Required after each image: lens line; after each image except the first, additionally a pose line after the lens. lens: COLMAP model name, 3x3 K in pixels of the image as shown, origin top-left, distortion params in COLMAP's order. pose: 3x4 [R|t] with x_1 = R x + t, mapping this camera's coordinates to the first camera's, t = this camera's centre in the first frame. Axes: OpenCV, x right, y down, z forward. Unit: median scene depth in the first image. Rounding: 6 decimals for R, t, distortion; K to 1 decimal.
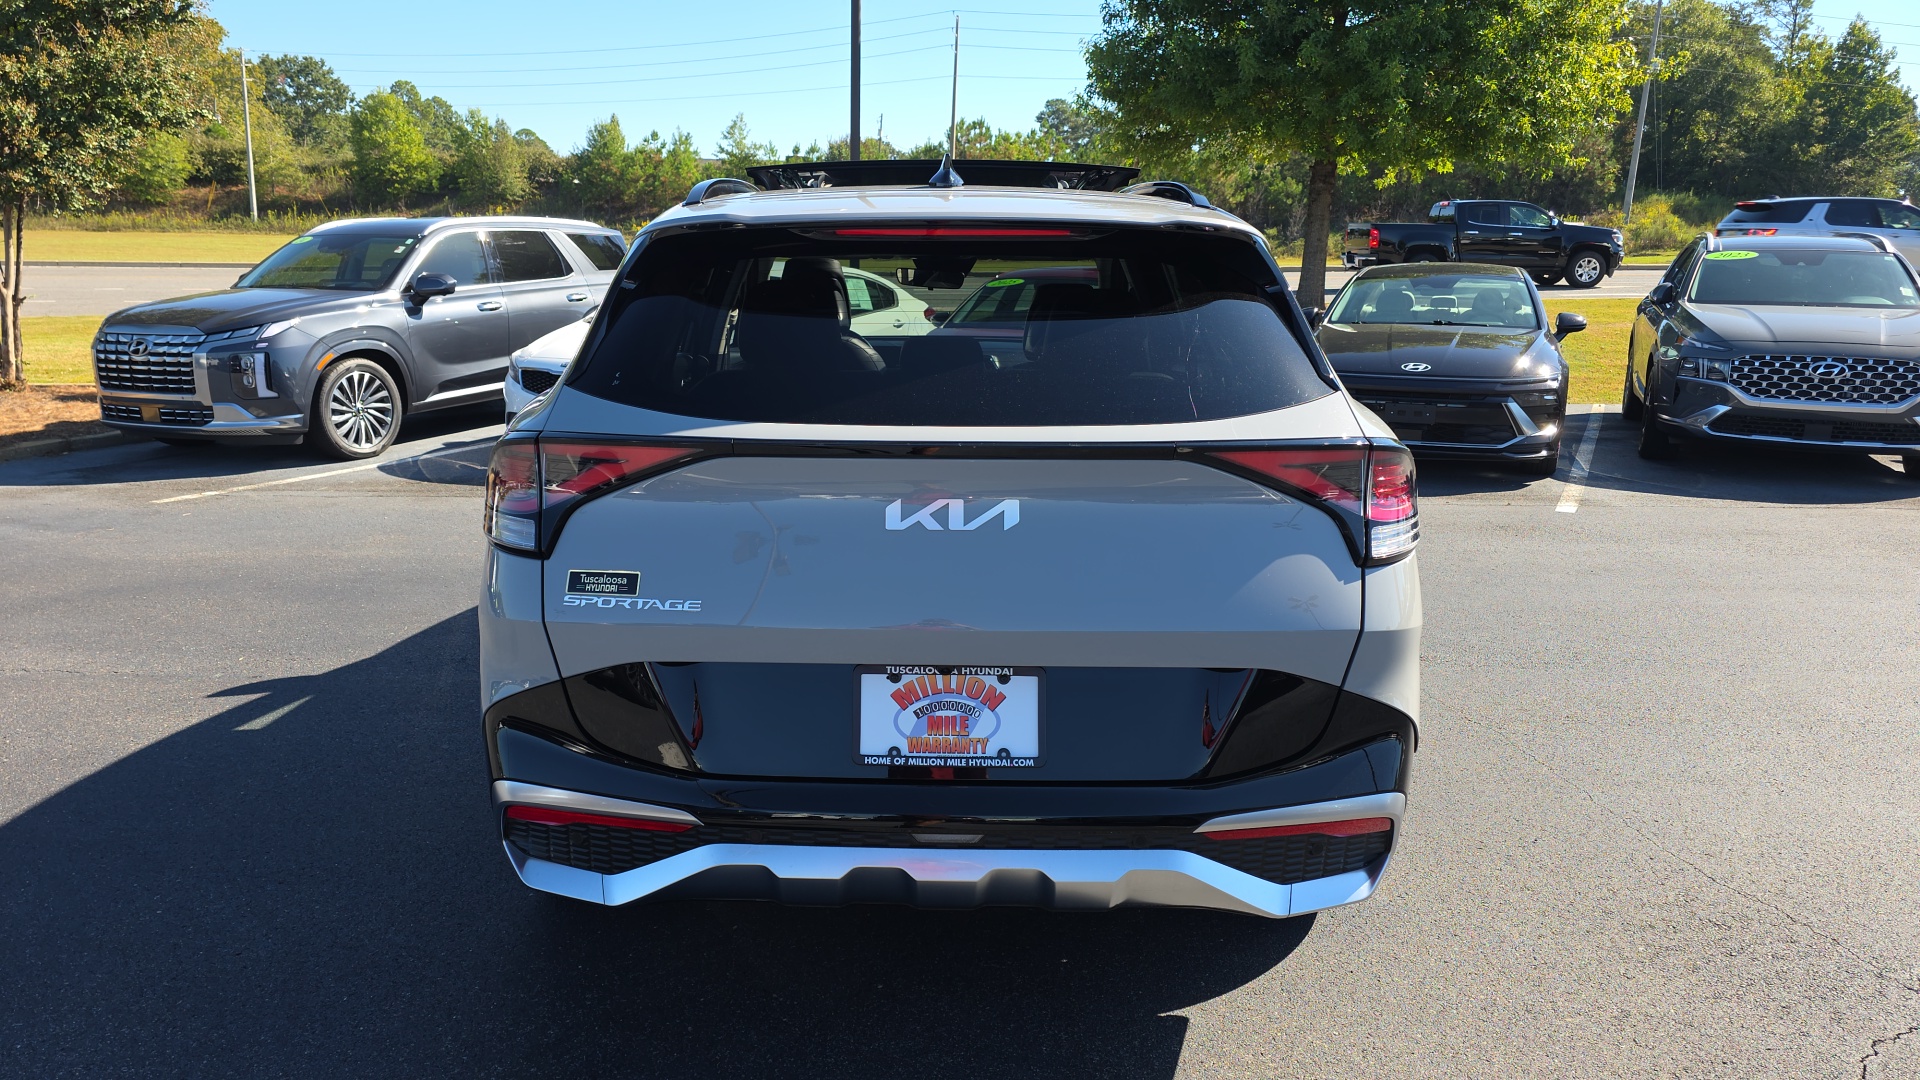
lens RADIAL K [[1293.1, 0, 918.0], [0, 1293.1, 549.0], [0, 0, 1]] dist [0.057805, -0.057812]
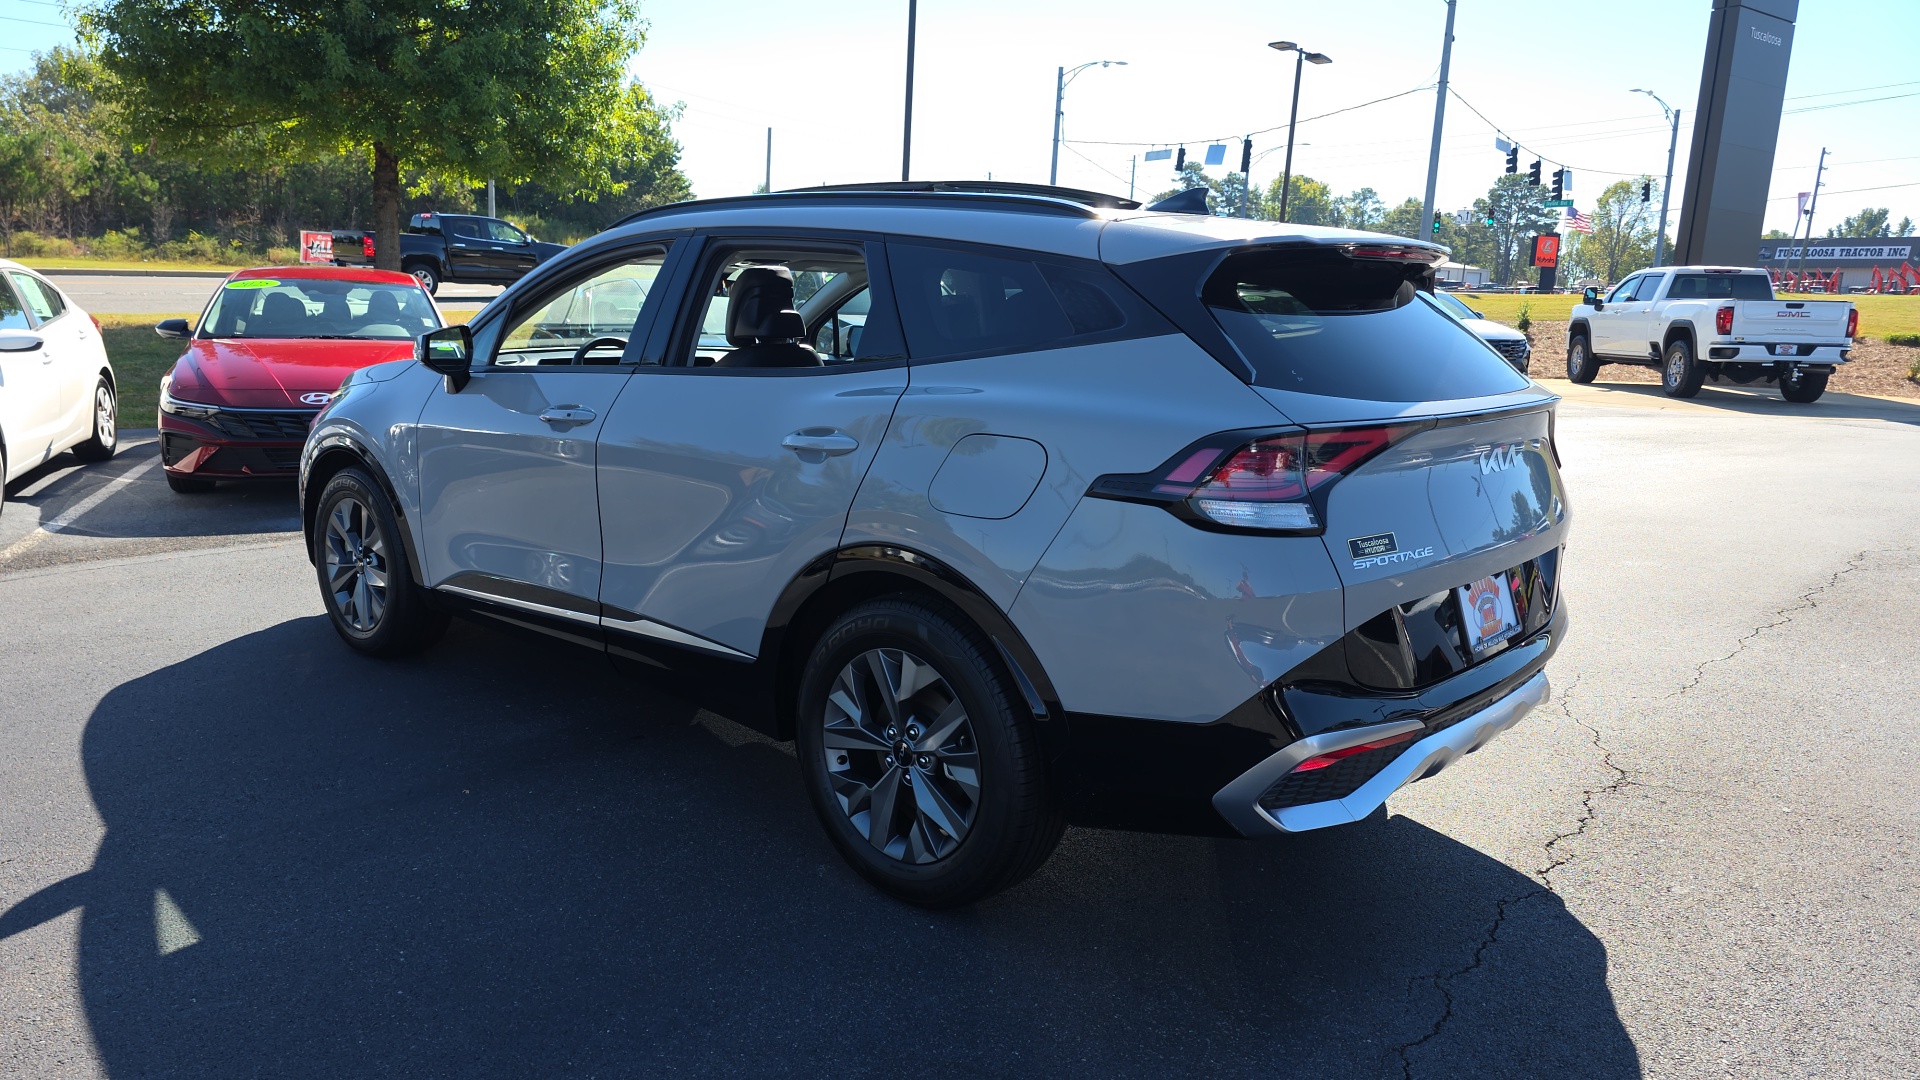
lens RADIAL K [[1293.1, 0, 916.3], [0, 1293.1, 544.1], [0, 0, 1]] dist [0.057805, -0.057812]
pose [[0.674880, -0.132972, 0.725848, -0.333892], [0.140867, 0.988757, 0.050160, -0.022542], [-0.724357, 0.068396, 0.686024, 0.115859]]
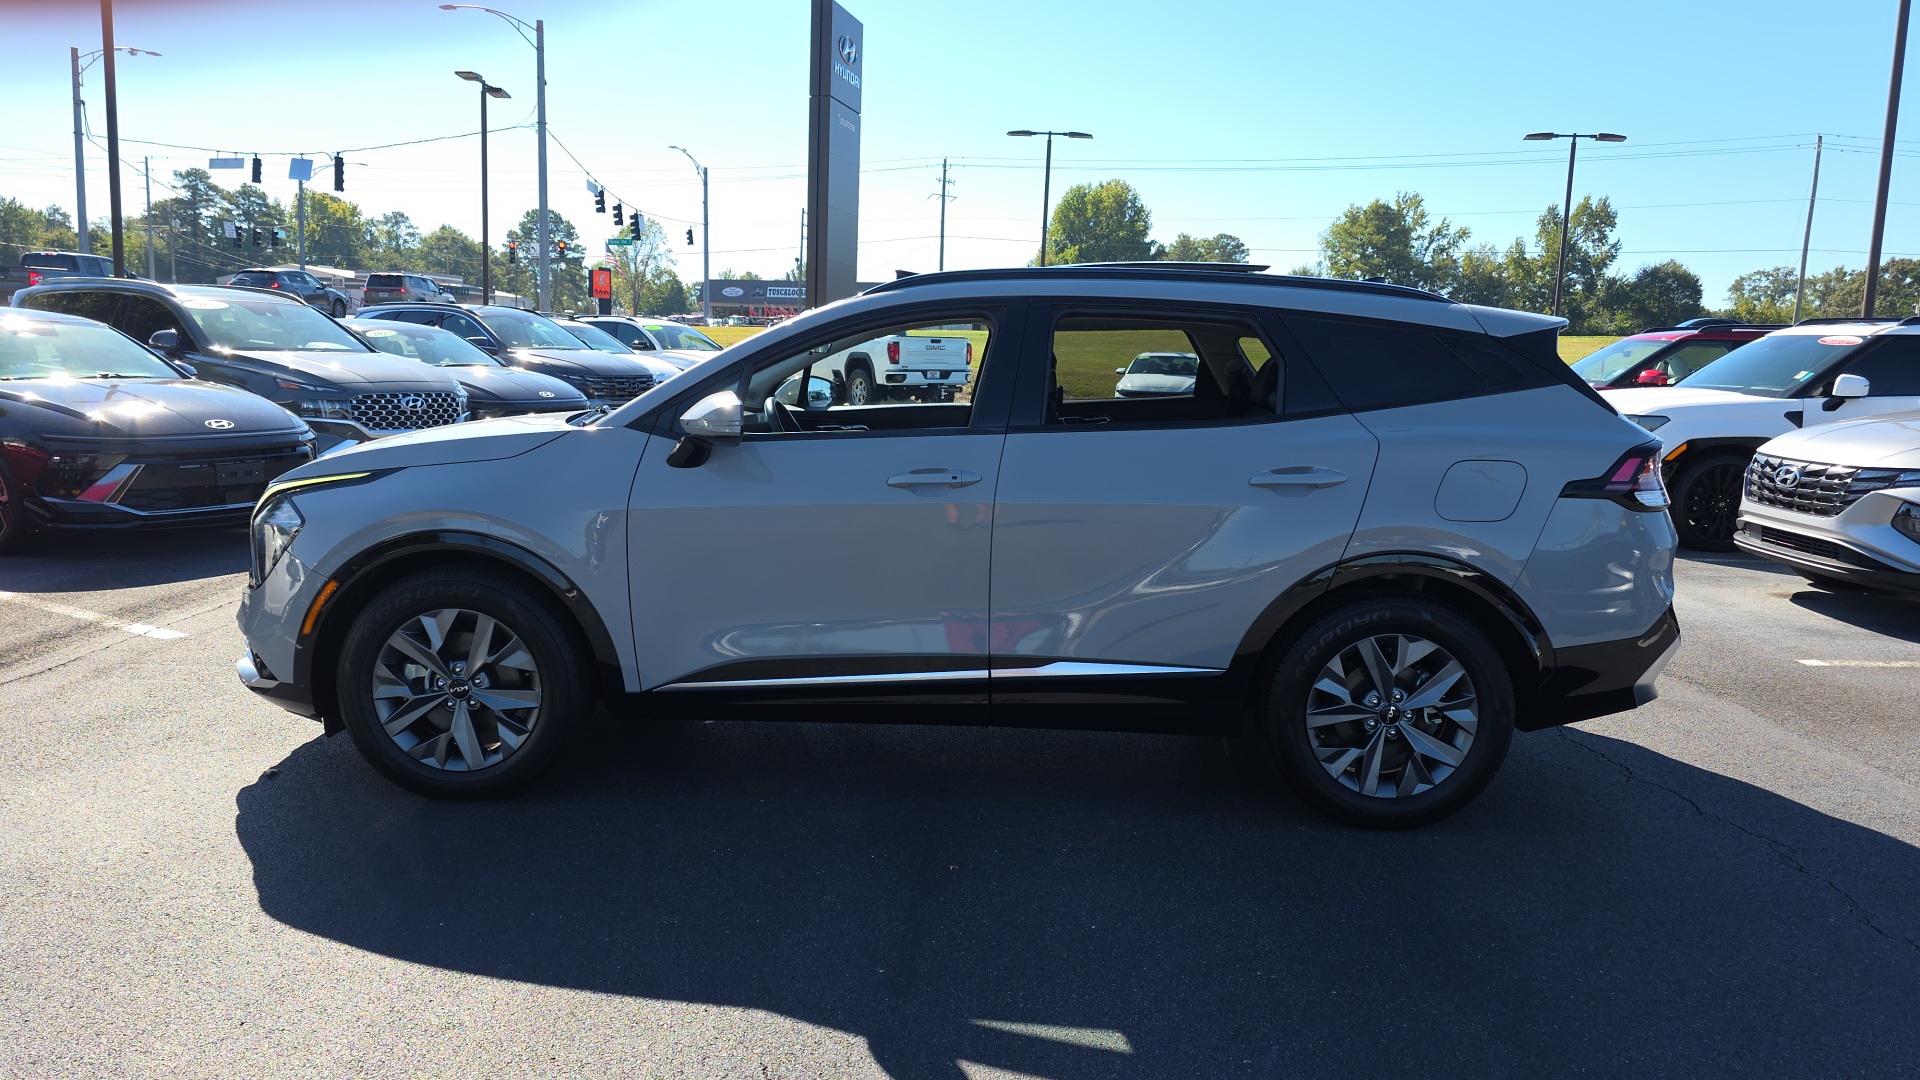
lens RADIAL K [[1293.1, 0, 969.6], [0, 1293.1, 521.2], [0, 0, 1]] dist [0.057805, -0.057812]
pose [[-0.003874, -0.143035, 0.989710, -0.509073], [0.187130, 0.972130, 0.141227, -0.098302], [-0.982327, 0.185752, 0.023000, 0.449911]]
